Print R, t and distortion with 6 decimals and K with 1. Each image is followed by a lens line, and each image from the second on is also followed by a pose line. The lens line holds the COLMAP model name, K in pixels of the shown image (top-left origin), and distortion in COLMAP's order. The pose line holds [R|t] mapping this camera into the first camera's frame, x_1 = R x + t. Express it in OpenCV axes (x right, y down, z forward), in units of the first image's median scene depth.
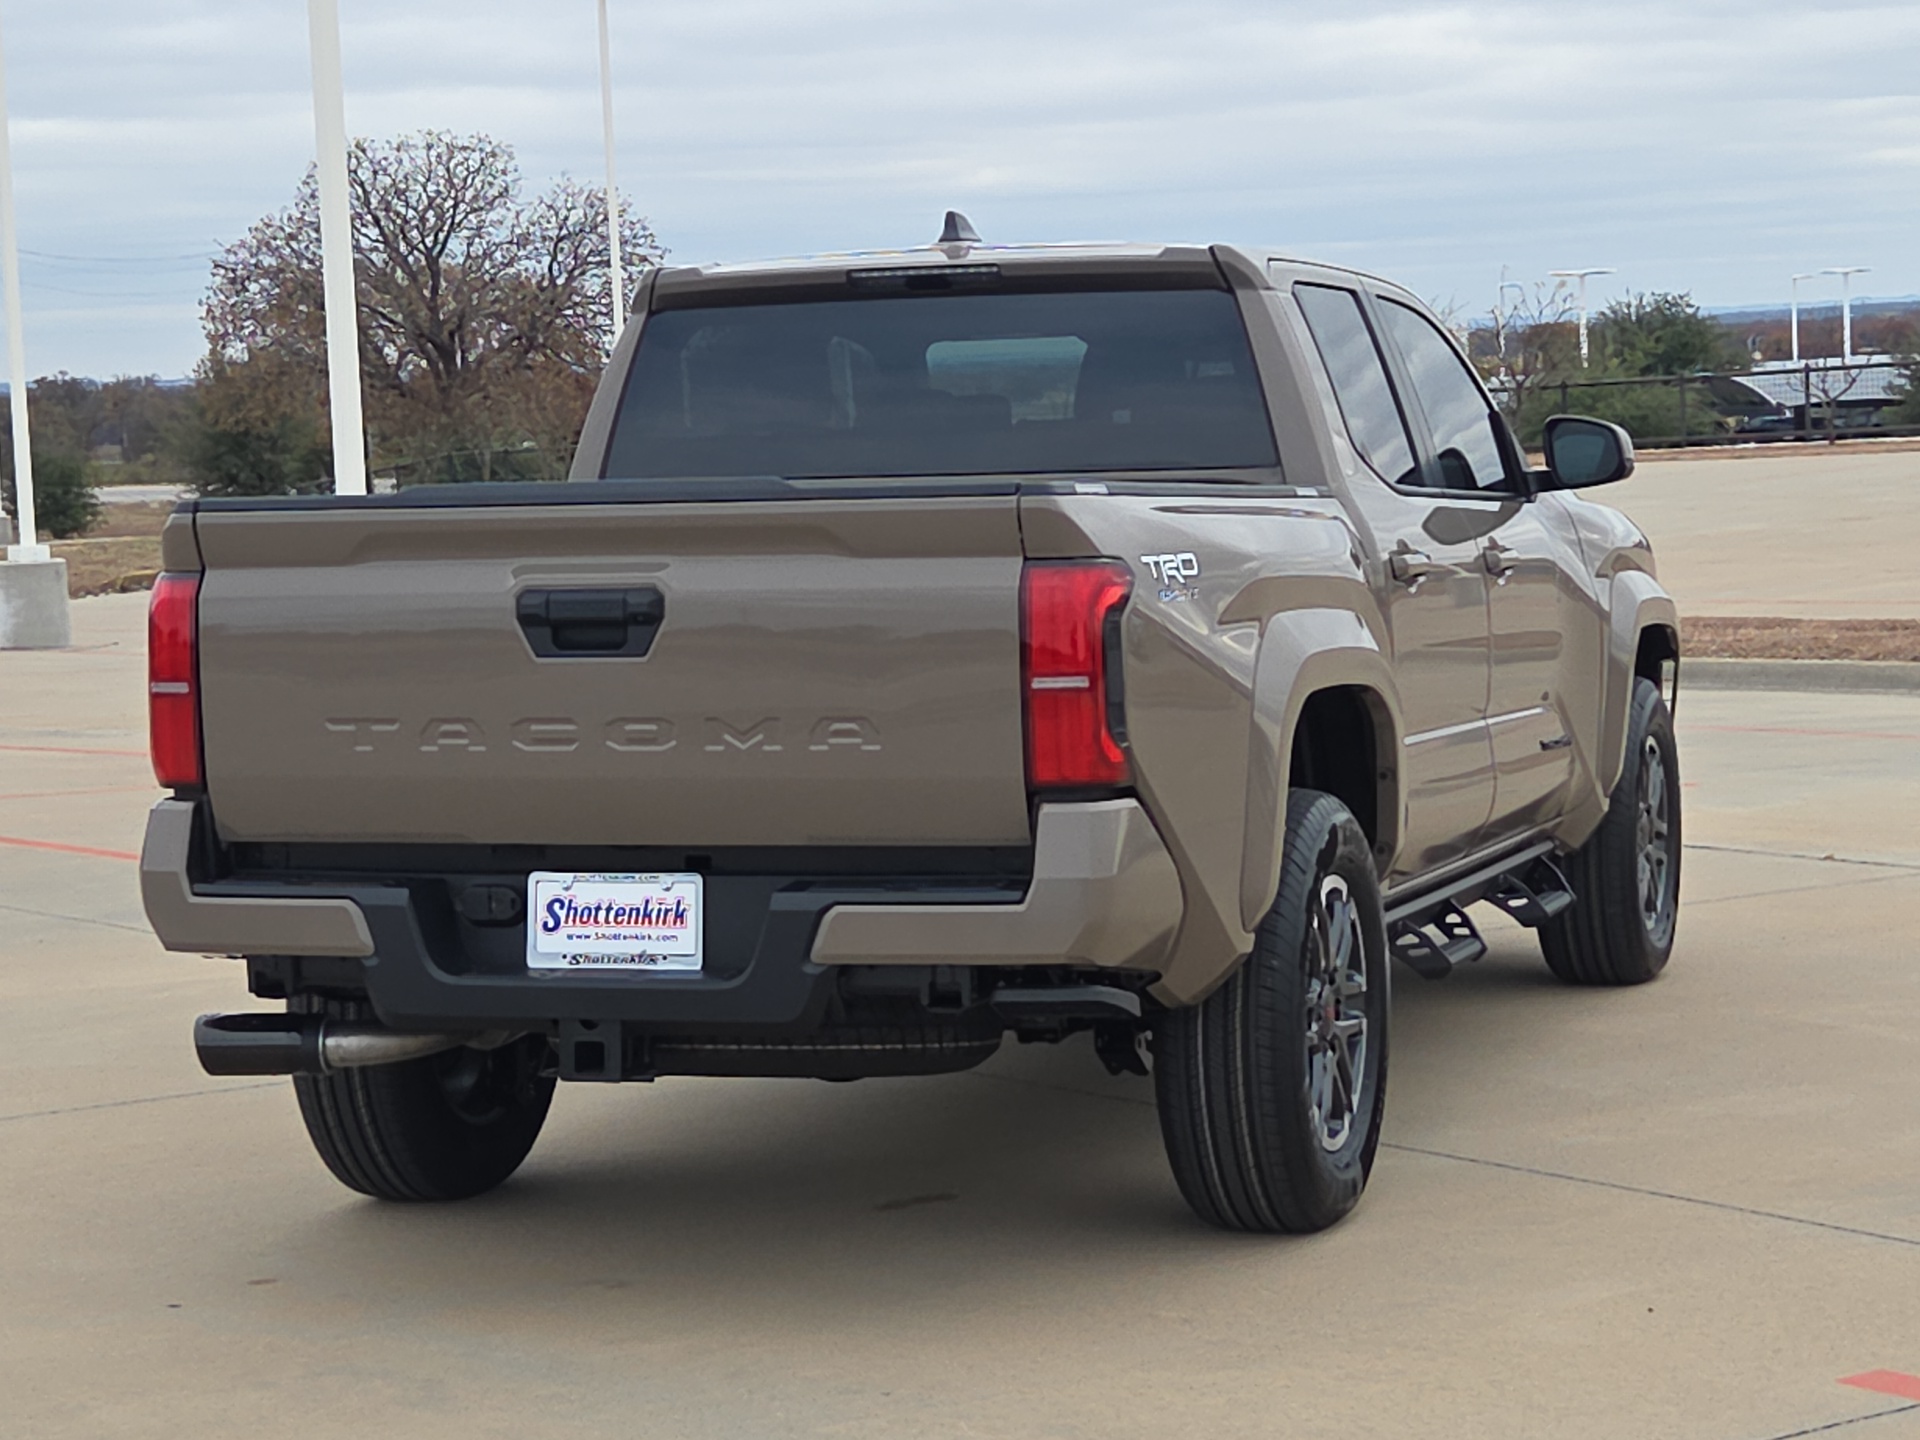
lens RADIAL K [[4046.3, 0, 960.0], [0, 4046.3, 720.0], [0, 0, 1]] dist [0.208670, -0.394740]
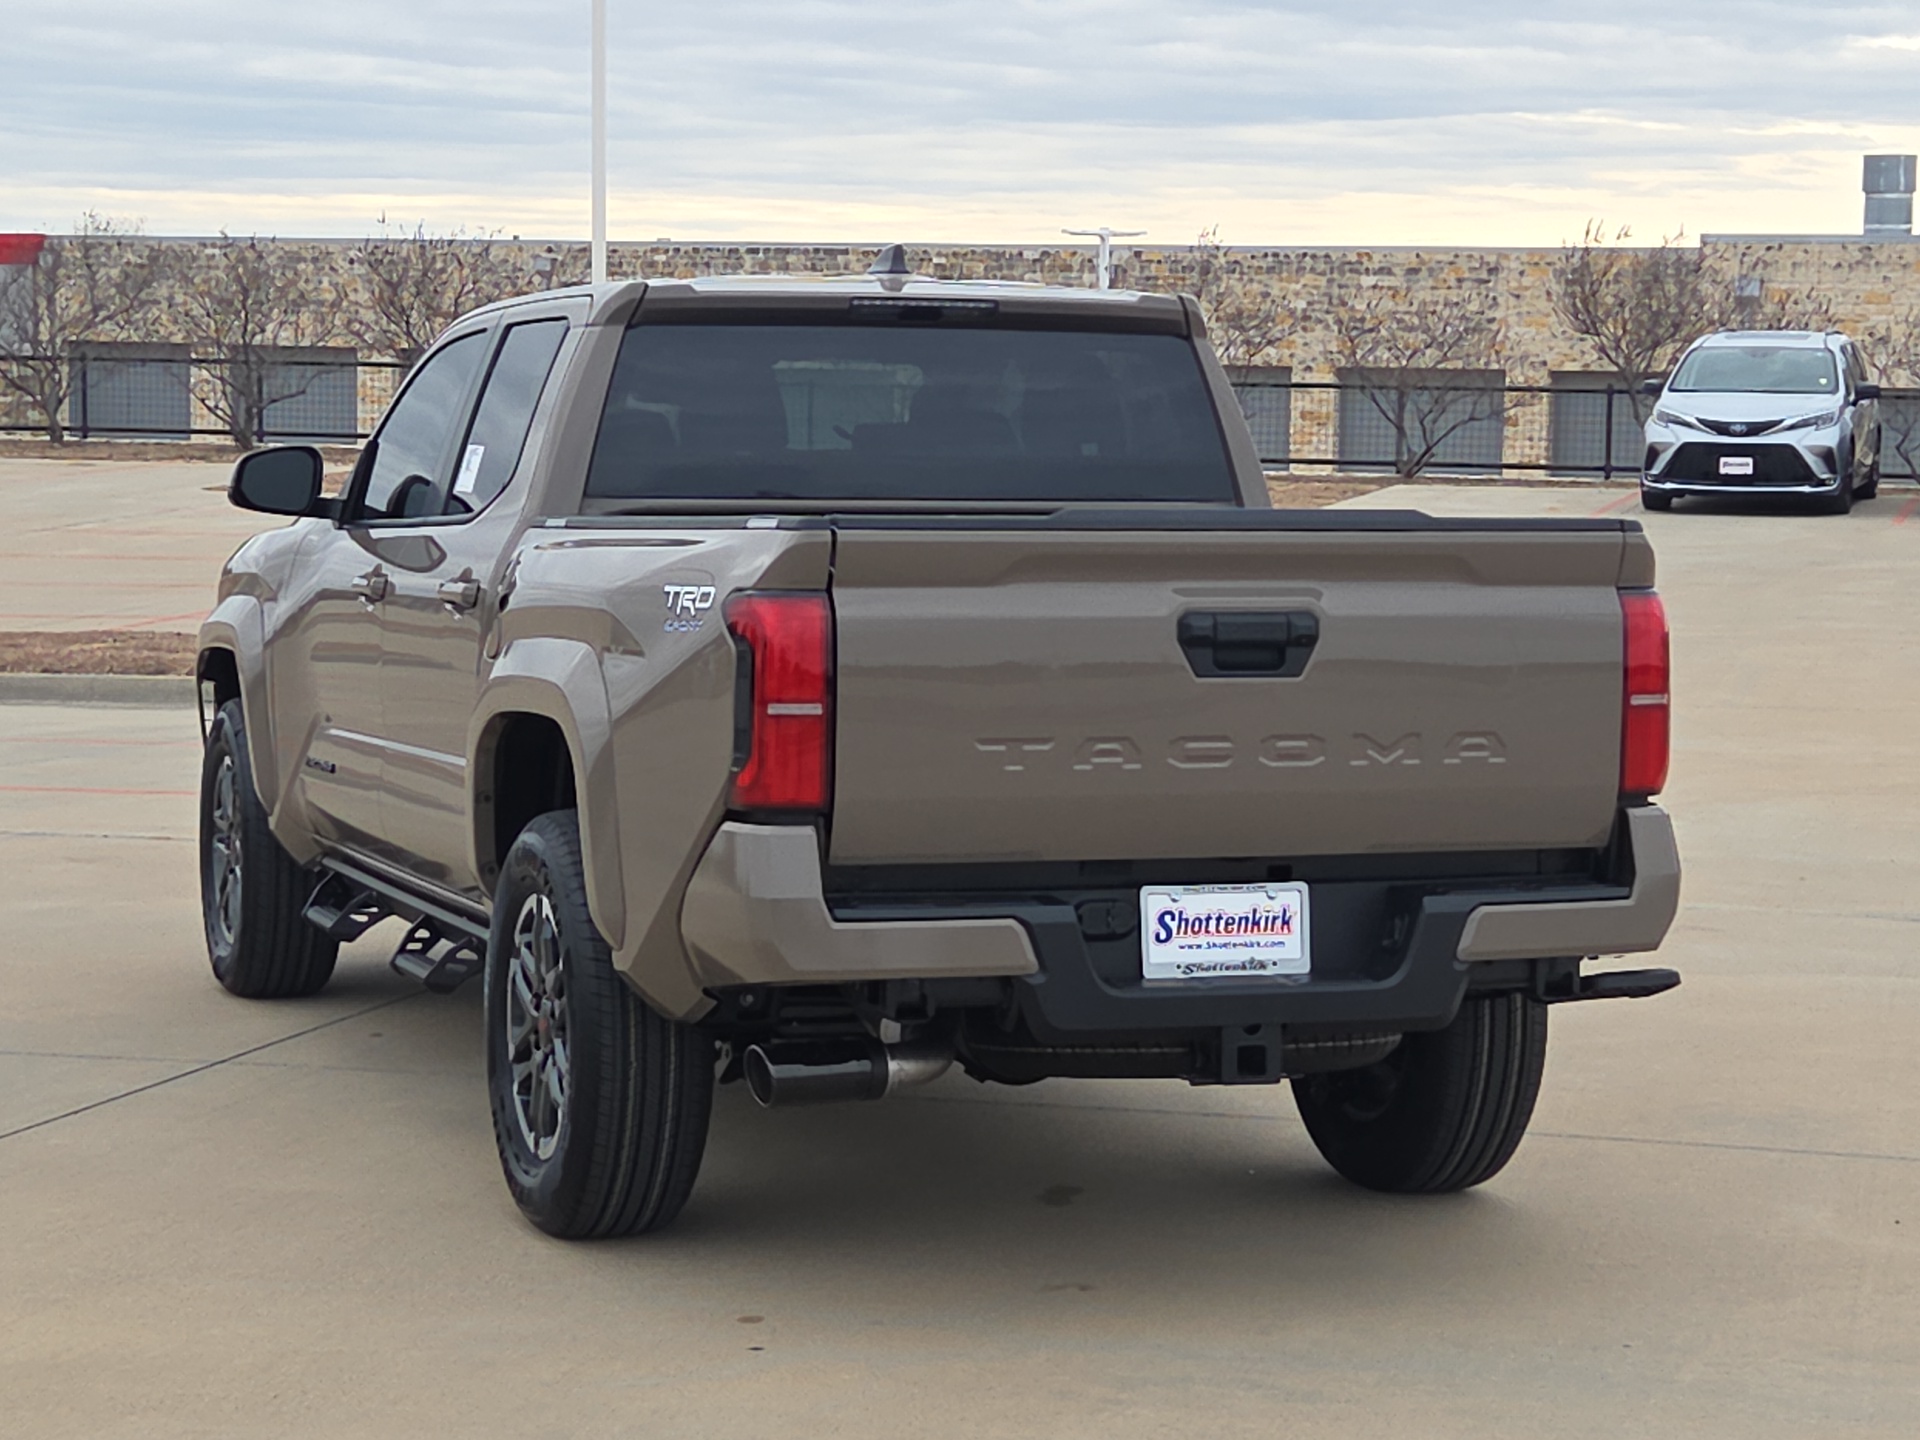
lens RADIAL K [[4046.3, 0, 960.0], [0, 4046.3, 720.0], [0, 0, 1]] dist [0.208670, -0.394740]
pose [[0.791275, -0.007211, 0.611418, -0.777831], [0.009191, 0.999958, -0.000100, -0.005006], [-0.611391, 0.005699, 0.791308, 0.217014]]
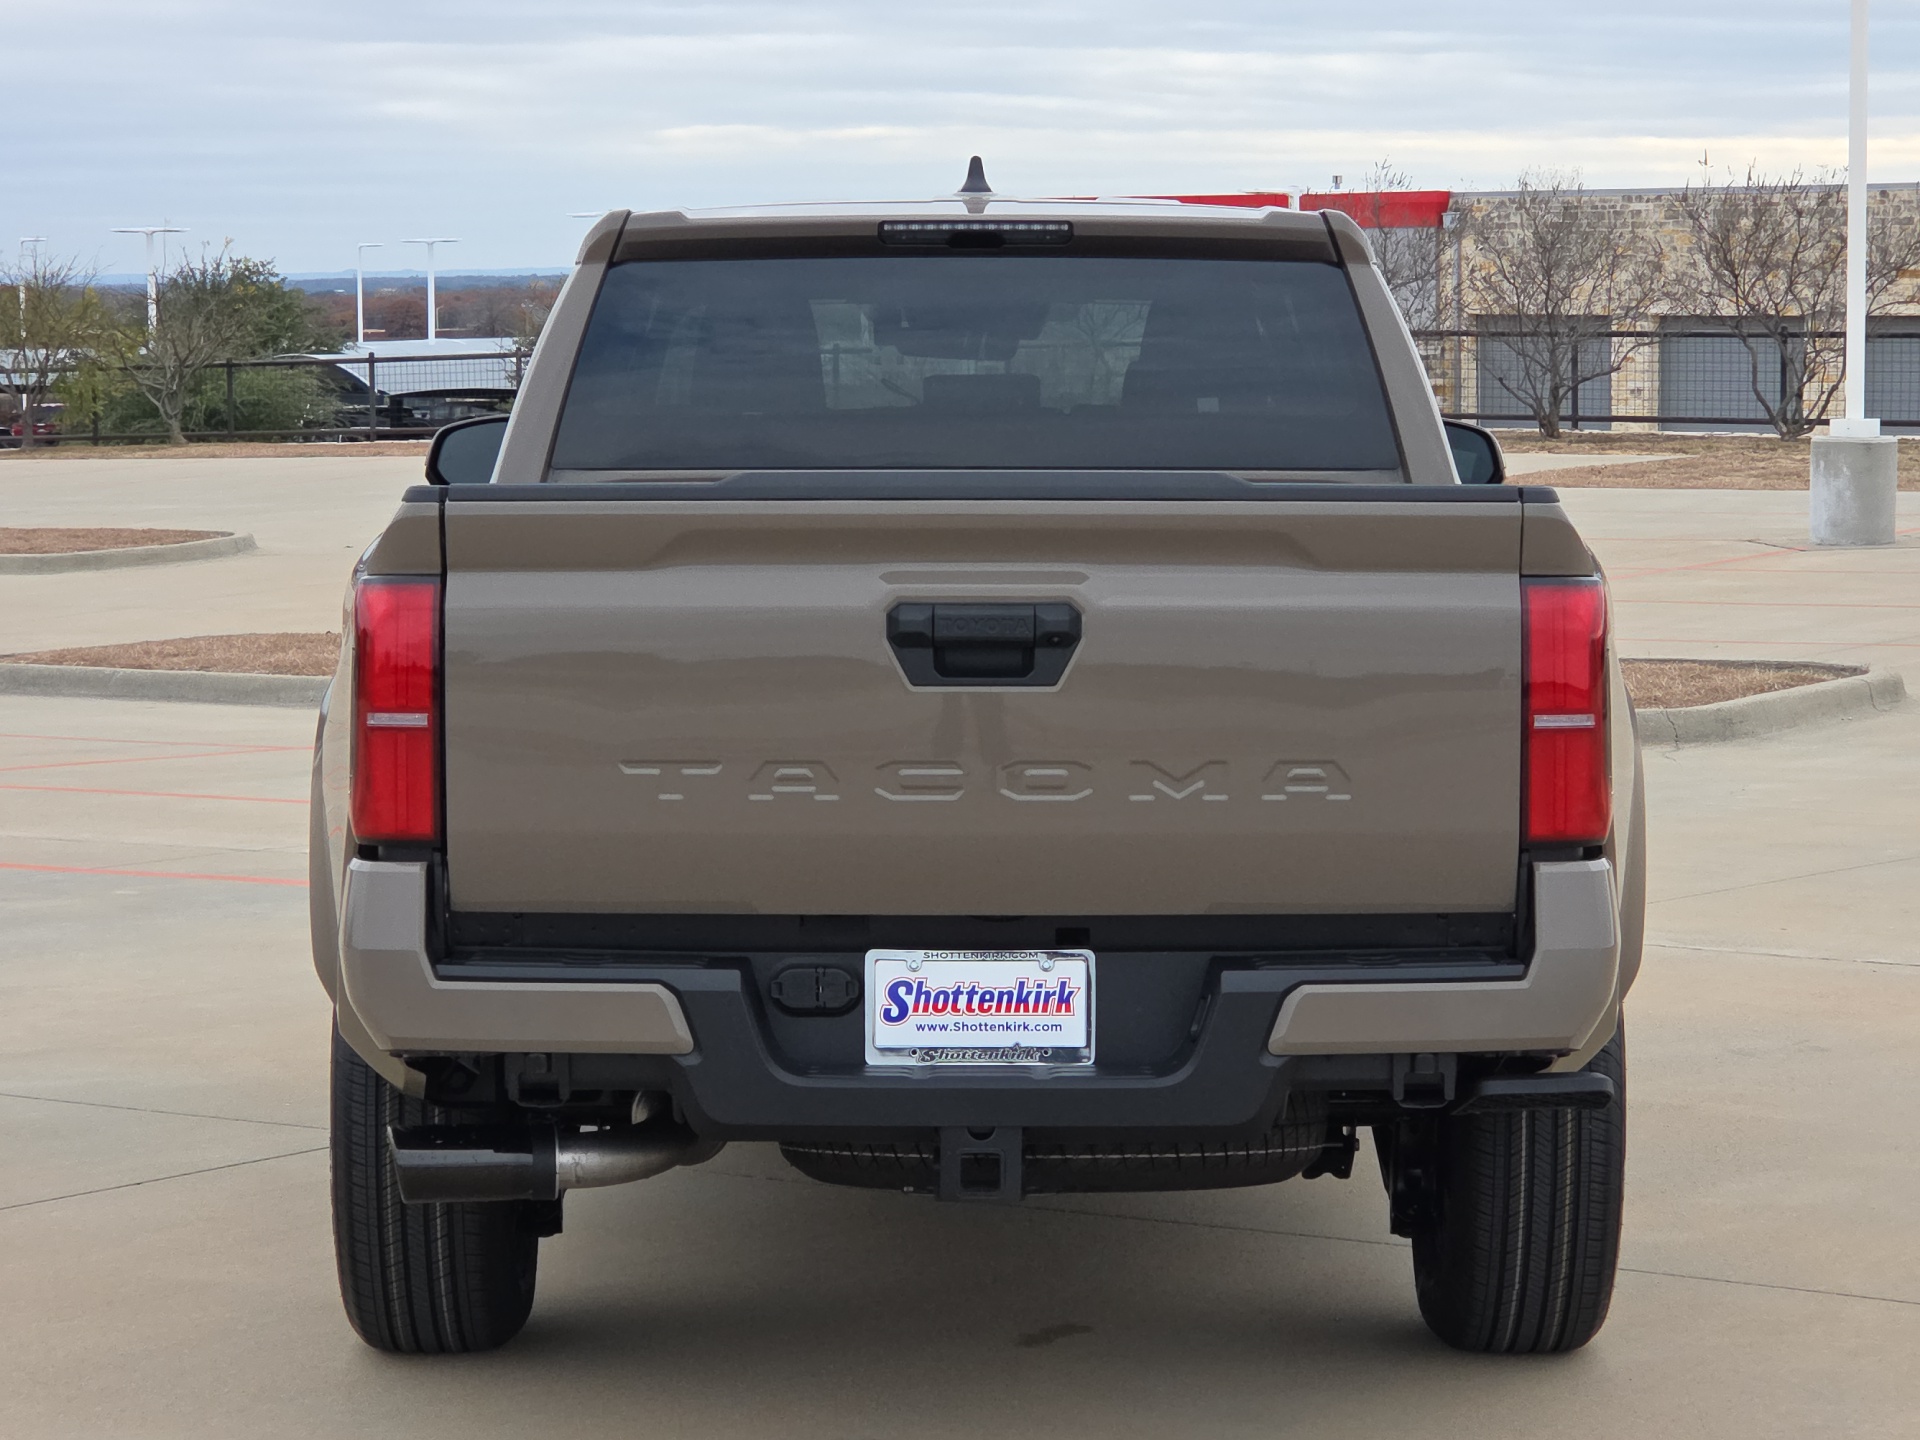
lens RADIAL K [[4942.7, 0, 960.0], [0, 4942.7, 720.0], [0, 0, 1]] dist [-0.552594, 1.026360]
pose [[0.947889, 0.007141, 0.318522, -0.408346], [-0.004124, 0.999940, -0.010144, 0.001476], [-0.318576, 0.008302, 0.947861, 0.054374]]
